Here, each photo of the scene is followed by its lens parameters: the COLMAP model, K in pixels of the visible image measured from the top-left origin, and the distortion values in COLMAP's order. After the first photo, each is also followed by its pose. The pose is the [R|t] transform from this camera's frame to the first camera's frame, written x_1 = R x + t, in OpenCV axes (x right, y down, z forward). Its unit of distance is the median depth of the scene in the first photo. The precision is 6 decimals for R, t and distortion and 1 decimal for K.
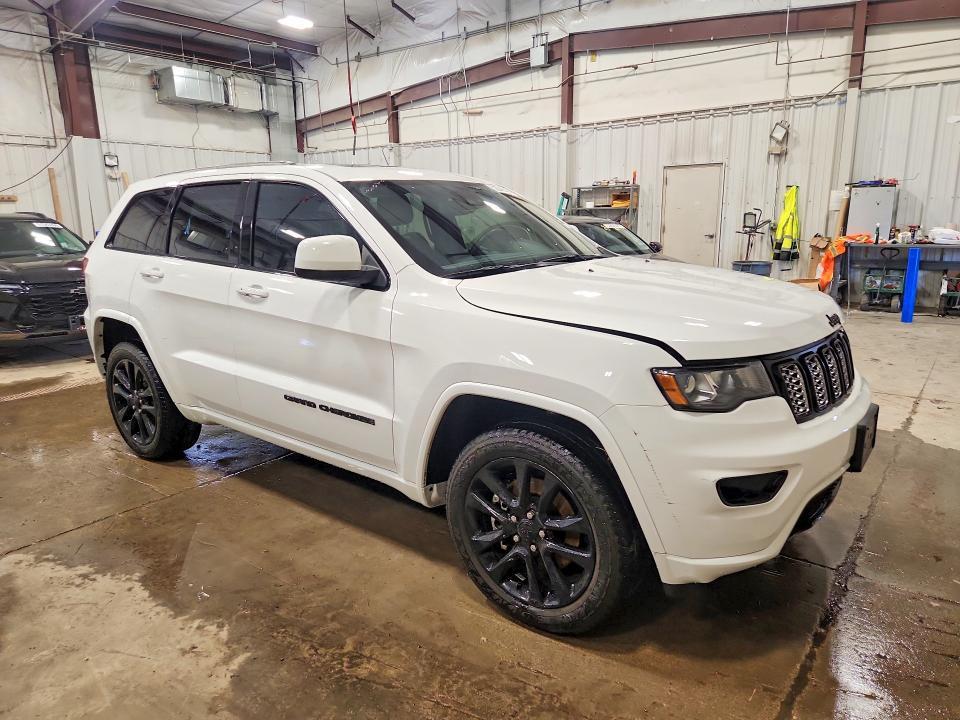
lens RADIAL K [[638.2, 0, 483.3], [0, 638.2, 360.2], [0, 0, 1]] dist [0.037003, -0.029910]
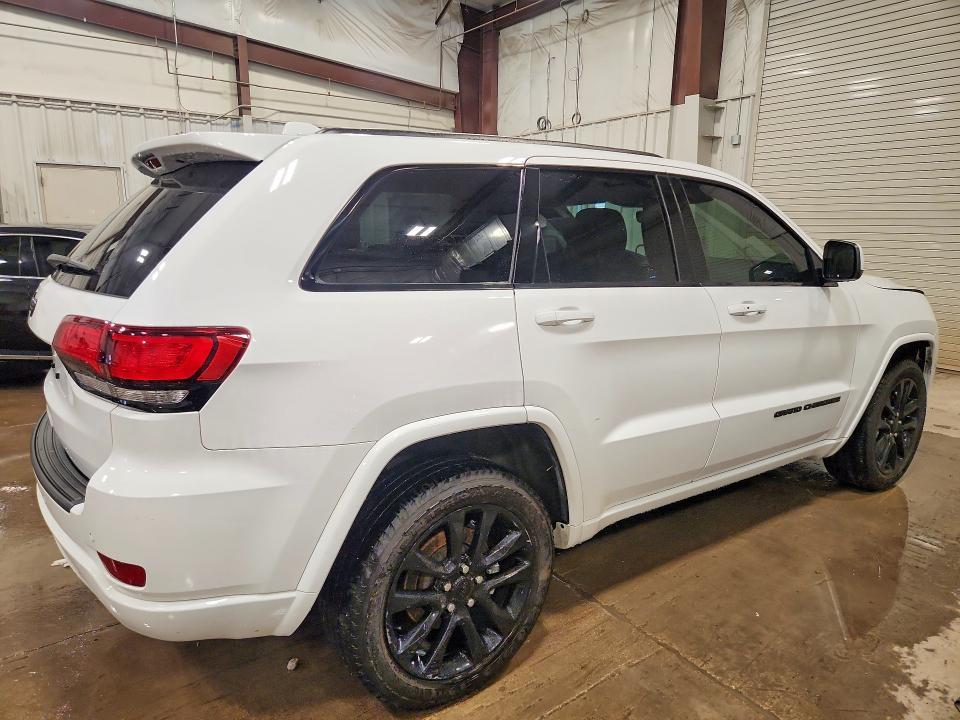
lens RADIAL K [[638.2, 0, 481.5], [0, 638.2, 359.8], [0, 0, 1]] dist [0.037003, -0.029910]
pose [[0.293943, -0.171258, 0.940355, -0.412603], [0.195133, 0.973850, 0.116362, -0.067654], [-0.935693, 0.149290, 0.319674, 0.344800]]
